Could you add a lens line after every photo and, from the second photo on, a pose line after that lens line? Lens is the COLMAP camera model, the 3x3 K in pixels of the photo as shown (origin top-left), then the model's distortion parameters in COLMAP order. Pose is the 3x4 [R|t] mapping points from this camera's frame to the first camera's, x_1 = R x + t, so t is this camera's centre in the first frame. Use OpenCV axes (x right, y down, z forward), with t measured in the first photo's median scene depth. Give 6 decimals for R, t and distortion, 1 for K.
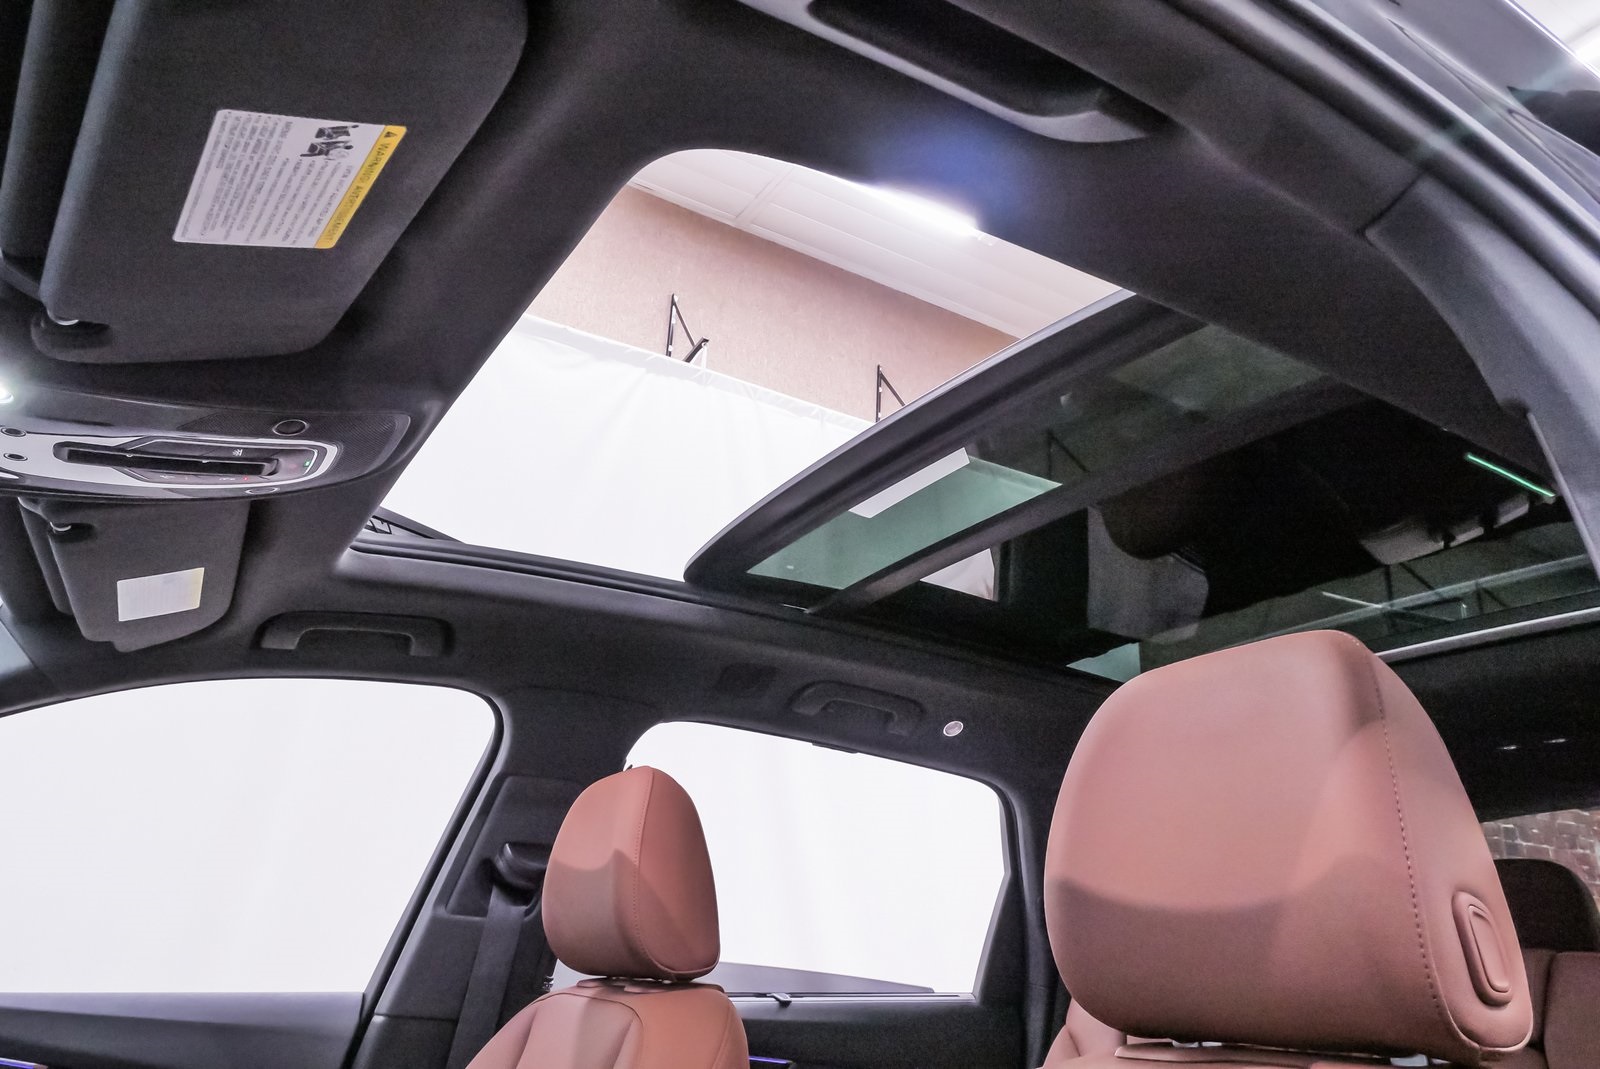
lens RADIAL K [[1170.0, 0, 800.0], [0, 1170.0, 534.5], [0, 0, 1]] dist [-0.049641, 0.008769]
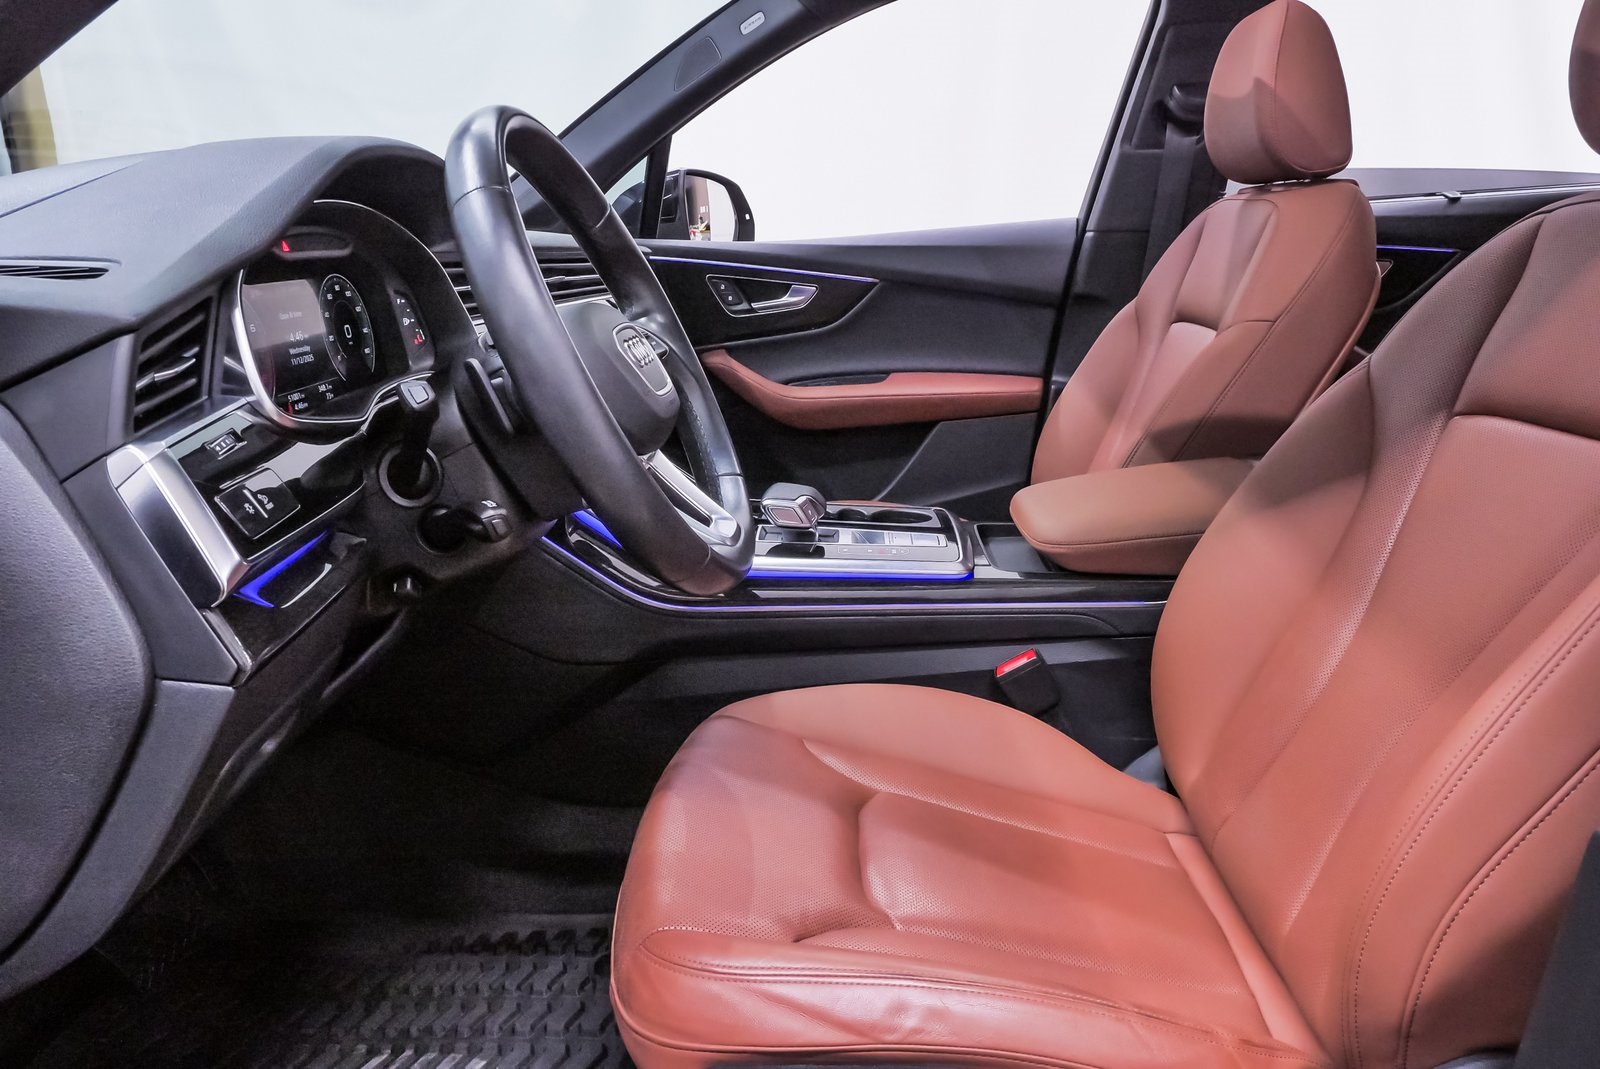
lens RADIAL K [[1146.7, 0, 800.0], [0, 1146.7, 534.5], [0, 0, 1]] dist [-0.049129, 0.010792]
pose [[0.832063, 0.065479, -0.550802, 0.102427], [0.271869, 0.817408, 0.507870, -0.054835], [0.483485, -0.572326, 0.662333, -0.228784]]
